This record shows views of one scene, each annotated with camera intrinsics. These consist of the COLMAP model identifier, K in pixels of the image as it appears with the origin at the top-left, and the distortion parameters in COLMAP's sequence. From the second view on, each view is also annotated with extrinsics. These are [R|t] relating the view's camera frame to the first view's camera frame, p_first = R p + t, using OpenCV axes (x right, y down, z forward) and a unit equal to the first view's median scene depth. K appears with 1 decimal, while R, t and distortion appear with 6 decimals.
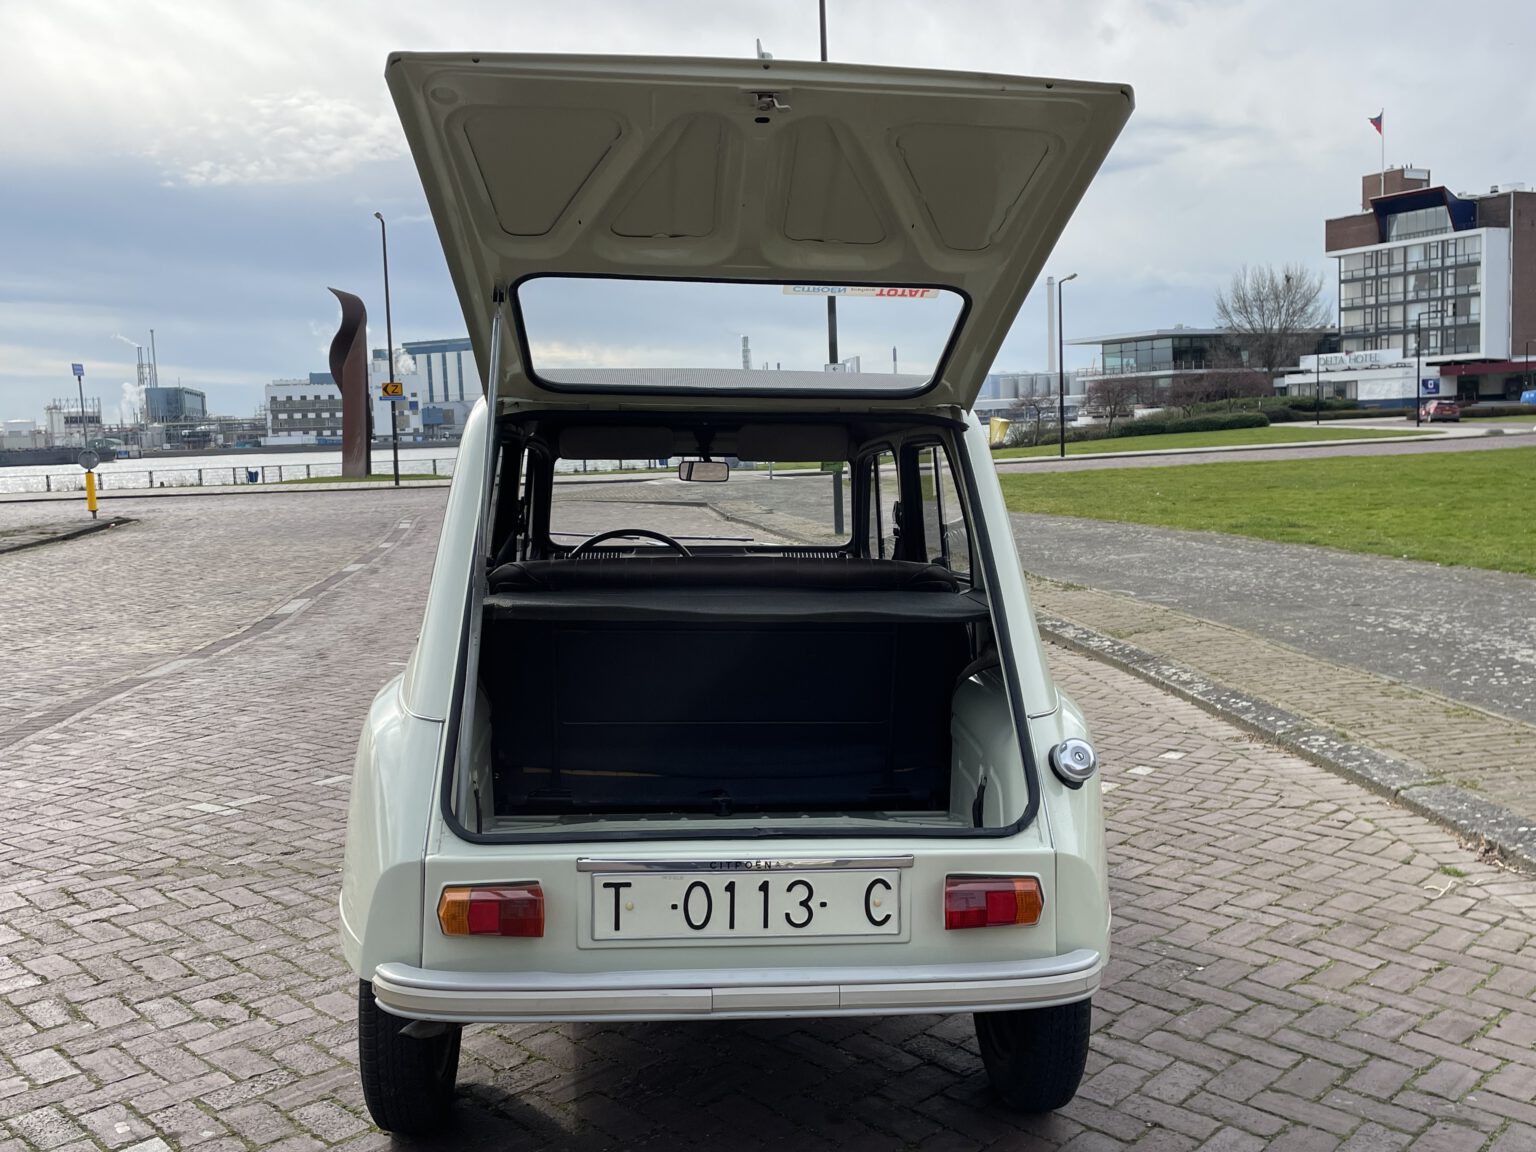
lens RADIAL K [[1423.0, 0, 756.7], [0, 1423.0, 531.2], [0, 0, 1]] dist [0.049698, 0.000000]
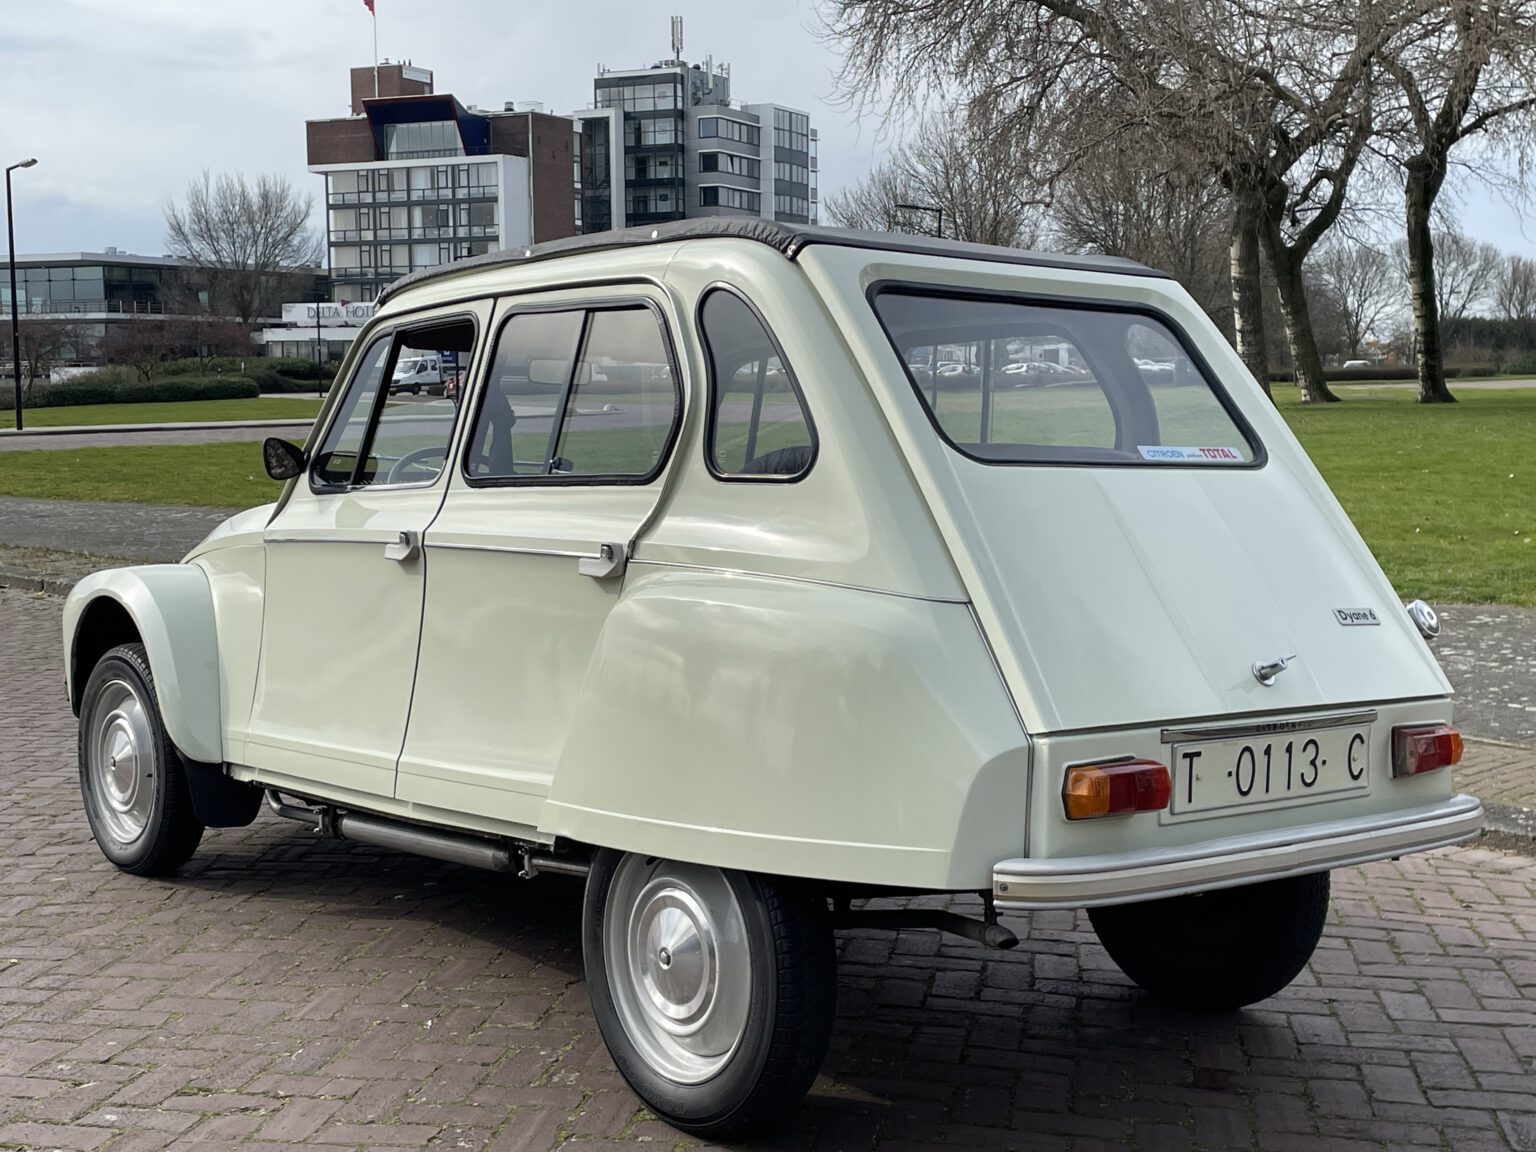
lens RADIAL K [[2039.5, 0, 767.1], [0, 2039.5, 554.3], [0, 0, 1]] dist [0.088036, 0.000000]
pose [[0.817688, -0.018532, 0.575364, -0.300464], [0.017287, 0.999821, 0.007636, 0.026450], [-0.575403, 0.003702, 0.817862, 0.011506]]
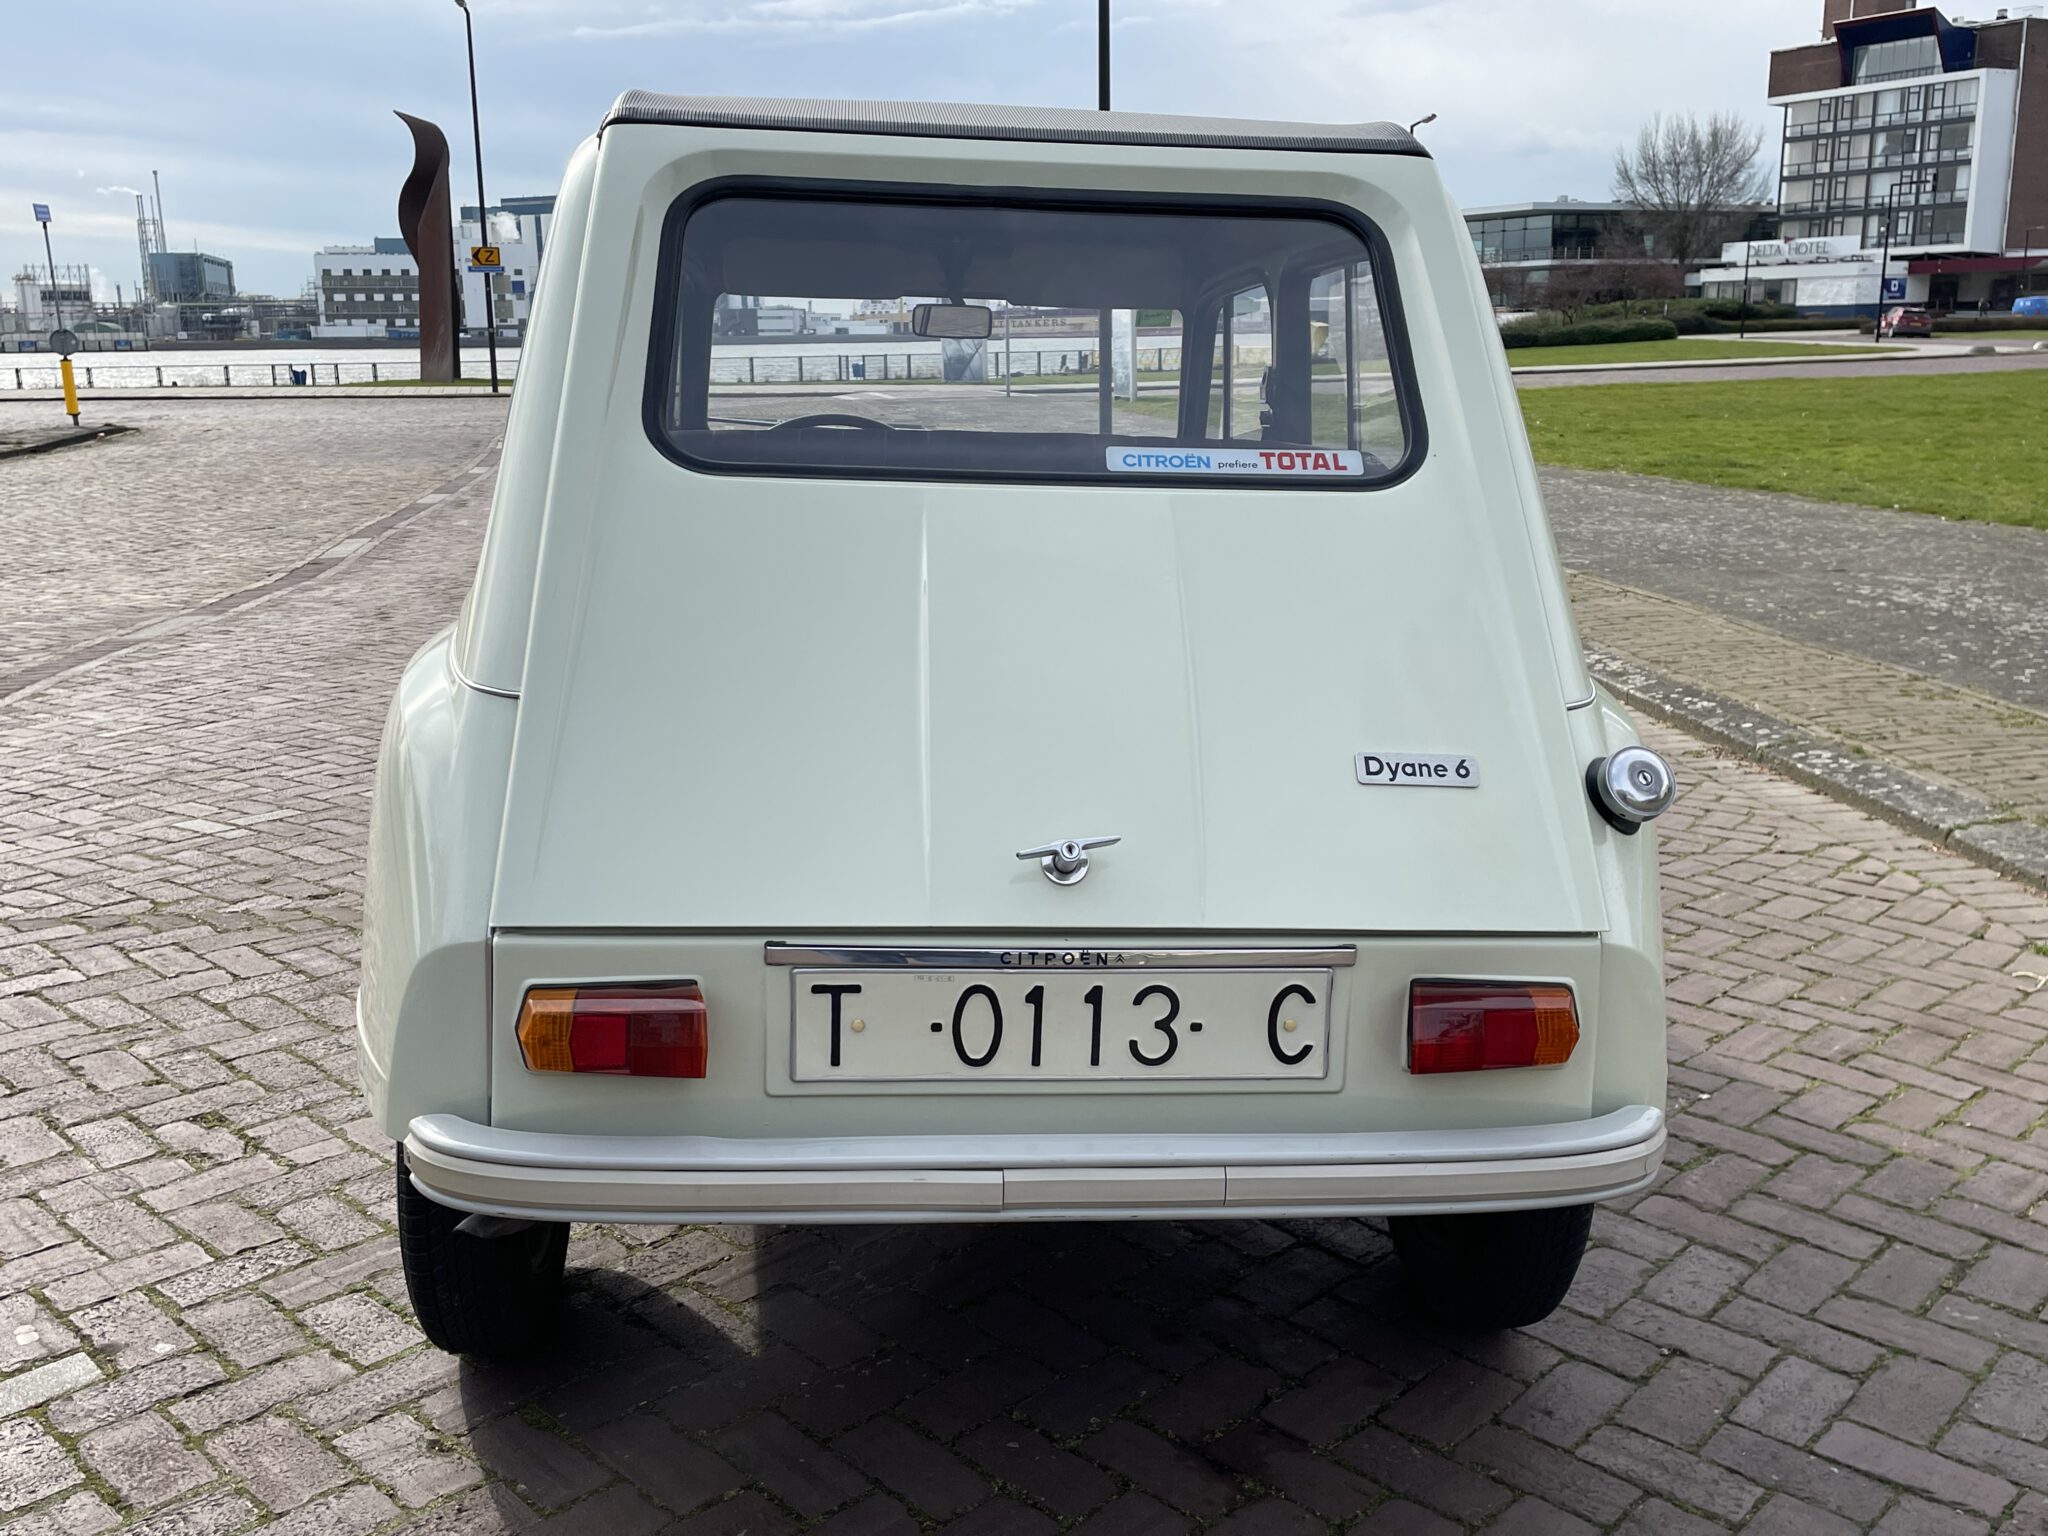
lens RADIAL K [[1879.7, 0, 1014.1], [0, 1879.7, 731.4], [0, 0, 1]] dist [0.034780, 0.000000]
pose [[0.999647, 0.017820, 0.019699, -0.011760], [-0.020350, 0.990399, 0.136734, 0.011723], [-0.017073, -0.137086, 0.990412, 0.074270]]
